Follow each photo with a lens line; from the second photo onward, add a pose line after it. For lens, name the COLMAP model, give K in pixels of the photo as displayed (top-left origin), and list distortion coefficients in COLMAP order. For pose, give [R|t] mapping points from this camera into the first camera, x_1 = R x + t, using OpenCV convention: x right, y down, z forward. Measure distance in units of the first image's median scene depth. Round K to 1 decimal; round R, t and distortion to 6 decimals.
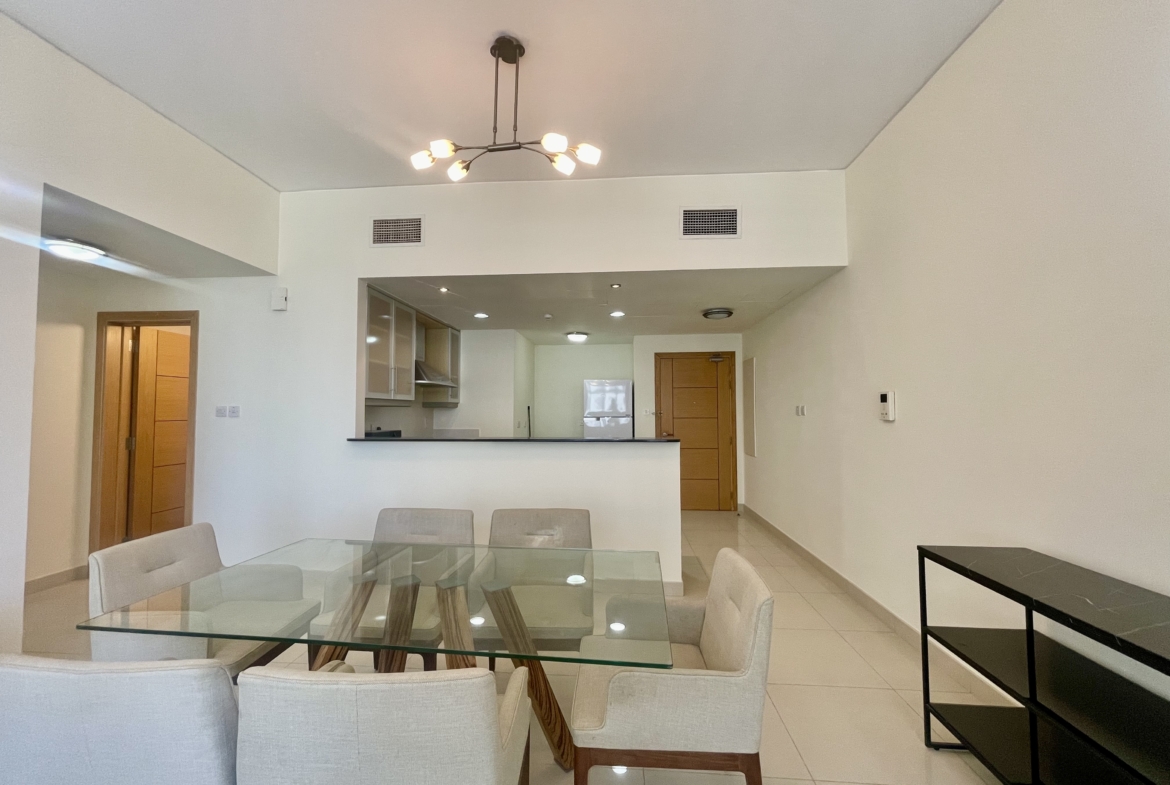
lens RADIAL K [[477.5, 0, 585.0], [0, 477.5, 392.5], [0, 0, 1]] dist [-0.000414, 0.000354]
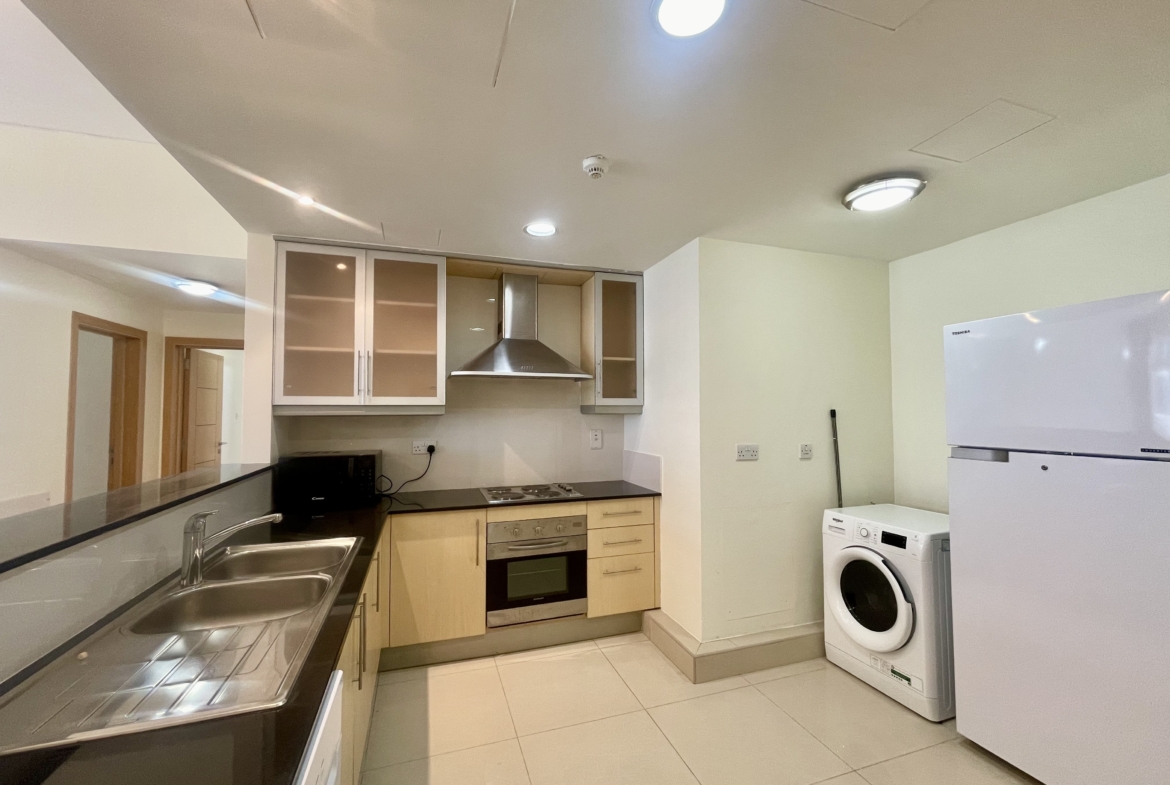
lens RADIAL K [[477.5, 0, 585.0], [0, 477.5, 392.5], [0, 0, 1]] dist [-0.000414, 0.000354]
pose [[0.398601, -0.036286, -0.916406, 0.232219], [0.041015, 0.998923, -0.021714, 0.019612], [0.916207, -0.028932, 0.399660, 0.848665]]
